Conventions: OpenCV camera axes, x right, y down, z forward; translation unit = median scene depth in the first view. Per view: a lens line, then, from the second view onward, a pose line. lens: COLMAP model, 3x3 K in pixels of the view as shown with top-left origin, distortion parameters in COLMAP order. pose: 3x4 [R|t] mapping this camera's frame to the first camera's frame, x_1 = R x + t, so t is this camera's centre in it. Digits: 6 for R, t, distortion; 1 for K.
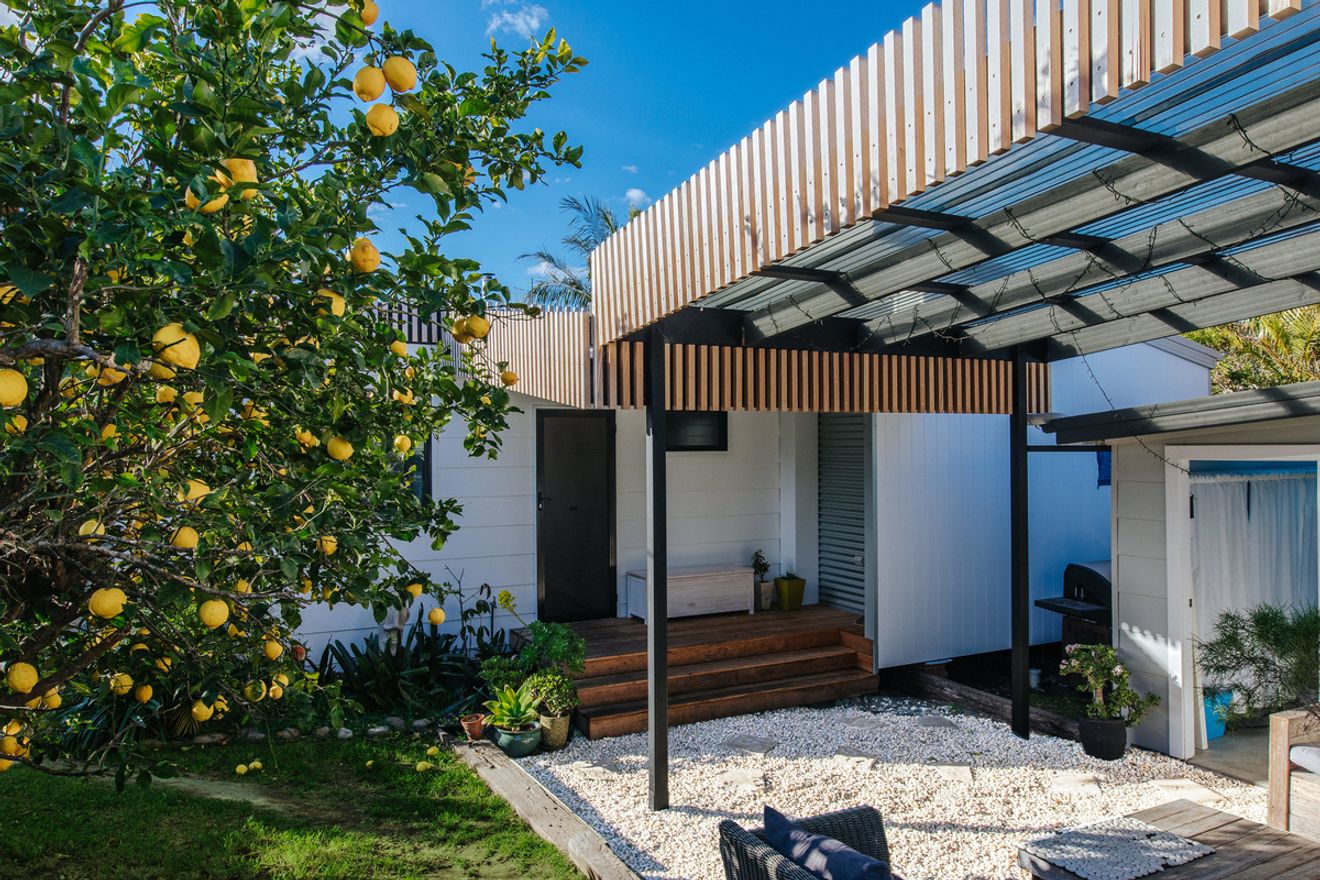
lens RADIAL K [[921.1, 0, 712.4], [0, 921.1, 445.7], [0, 0, 1]] dist [0.000532, -0.000292]
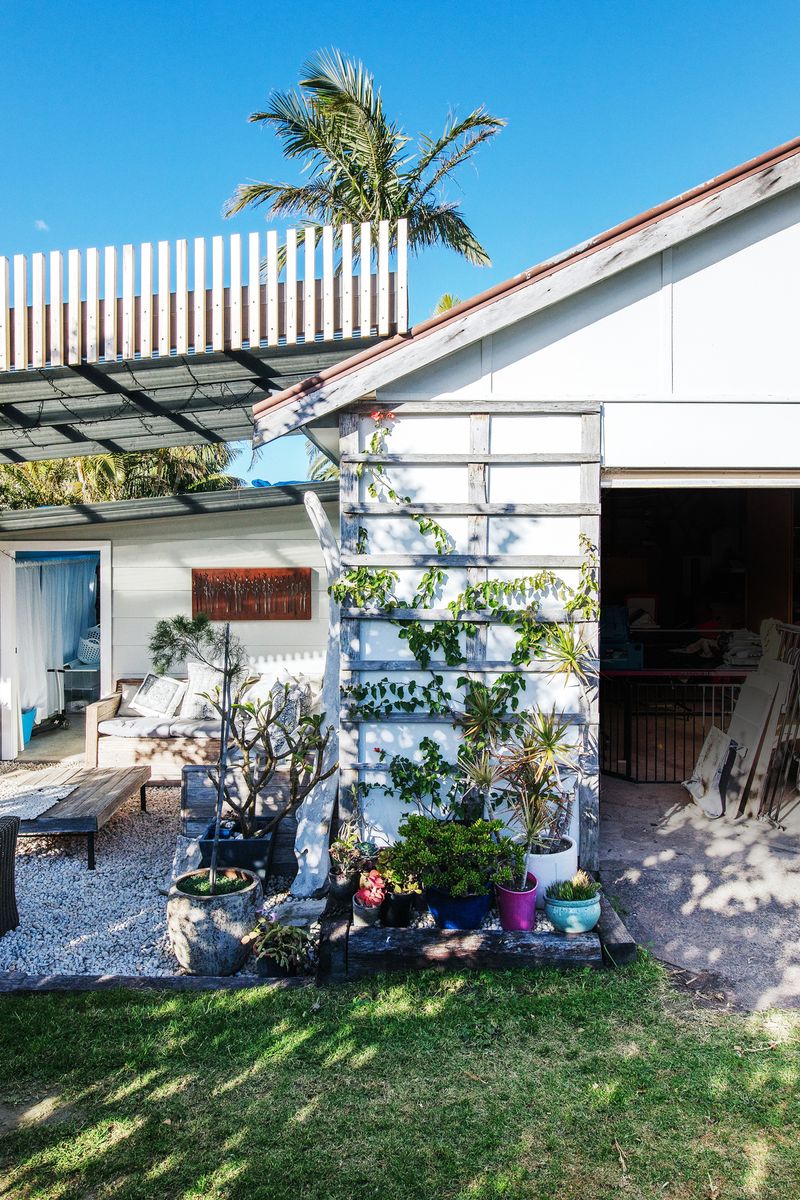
lens RADIAL K [[837.4, 0, 400.0], [0, 837.4, 600.0], [0, 0, 1]] dist [0.000532, -0.000292]
pose [[0.479920, -0.059492, 0.875293, -0.487429], [-0.002017, 0.997621, 0.068912, 0.000851], [-0.877310, -0.034838, 0.478658, -0.221941]]
